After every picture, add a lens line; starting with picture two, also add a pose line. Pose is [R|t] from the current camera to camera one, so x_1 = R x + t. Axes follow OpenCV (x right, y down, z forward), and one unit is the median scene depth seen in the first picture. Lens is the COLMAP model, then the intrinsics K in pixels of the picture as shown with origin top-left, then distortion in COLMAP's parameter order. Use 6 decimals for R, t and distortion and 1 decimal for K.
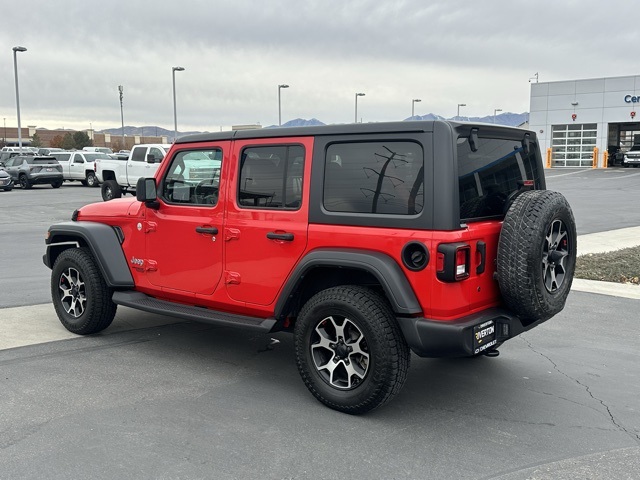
lens RADIAL K [[636.9, 0, 318.2], [0, 636.9, 239.3], [0, 0, 1]] dist [0.197328, -0.411197]
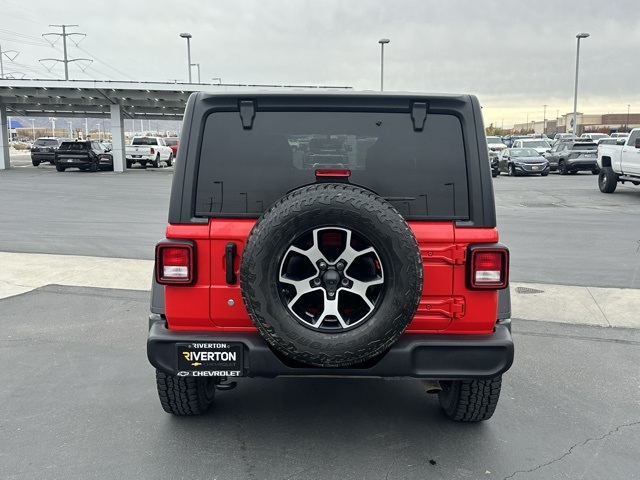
lens RADIAL K [[637.3, 0, 314.3], [0, 637.3, 231.8], [0, 0, 1]] dist [0.183509, -0.389951]
pose [[0.616768, 0.102515, -0.780441, 0.733222], [-0.095245, 0.993917, 0.055285, -0.050540], [0.781361, 0.040235, 0.622781, 0.463766]]
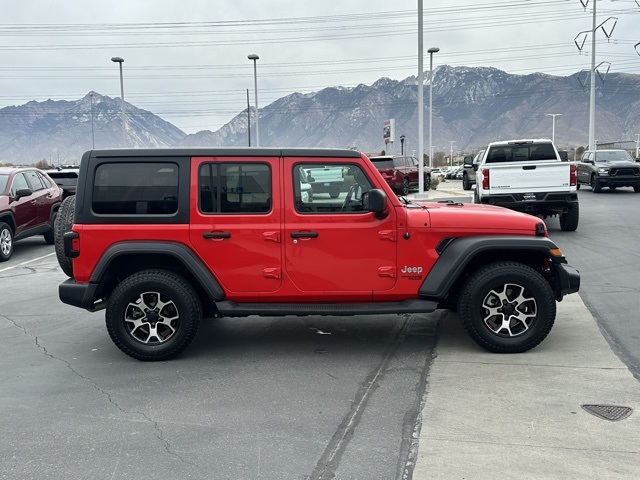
lens RADIAL K [[636.9, 0, 318.2], [0, 636.9, 239.3], [0, 0, 1]] dist [0.197328, -0.411197]
pose [[-0.778801, 0.079368, -0.622230, 0.730305], [-0.056696, 0.978996, 0.195838, -0.257592], [0.624704, 0.187796, -0.757943, 2.131409]]
